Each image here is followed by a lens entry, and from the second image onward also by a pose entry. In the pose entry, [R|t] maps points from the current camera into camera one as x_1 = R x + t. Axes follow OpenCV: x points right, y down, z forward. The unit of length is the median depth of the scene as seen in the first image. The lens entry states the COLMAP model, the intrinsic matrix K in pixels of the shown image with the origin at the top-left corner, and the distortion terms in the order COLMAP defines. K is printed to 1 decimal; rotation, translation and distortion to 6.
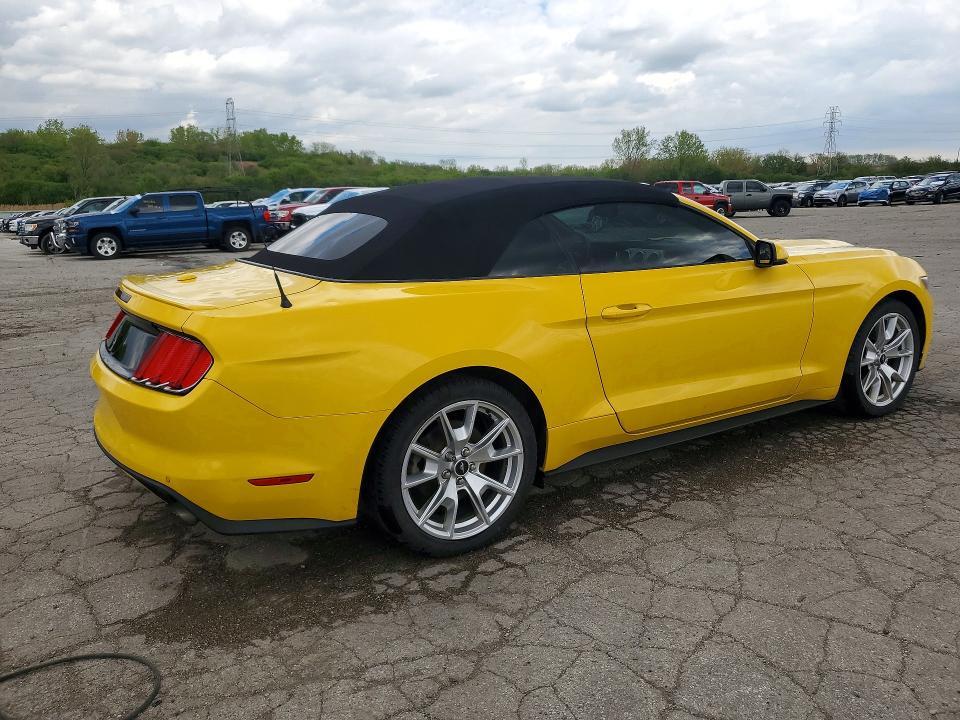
lens RADIAL K [[709.9, 0, 476.7], [0, 709.9, 359.4], [0, 0, 1]] dist [0.014206, 0.003109]
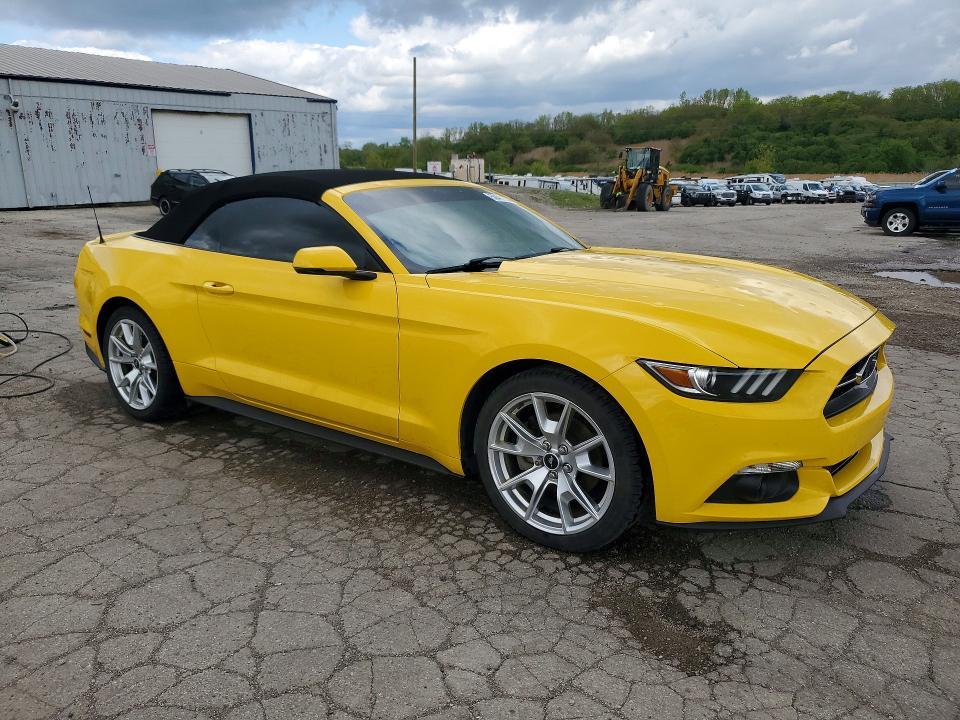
lens RADIAL K [[709.9, 0, 476.4], [0, 709.9, 361.8], [0, 0, 1]] dist [0.014206, 0.003109]
pose [[0.398769, 0.251724, -0.881827, 0.771468], [-0.214082, 0.960573, 0.177393, -0.132822], [0.891713, 0.118045, 0.436936, 0.457919]]
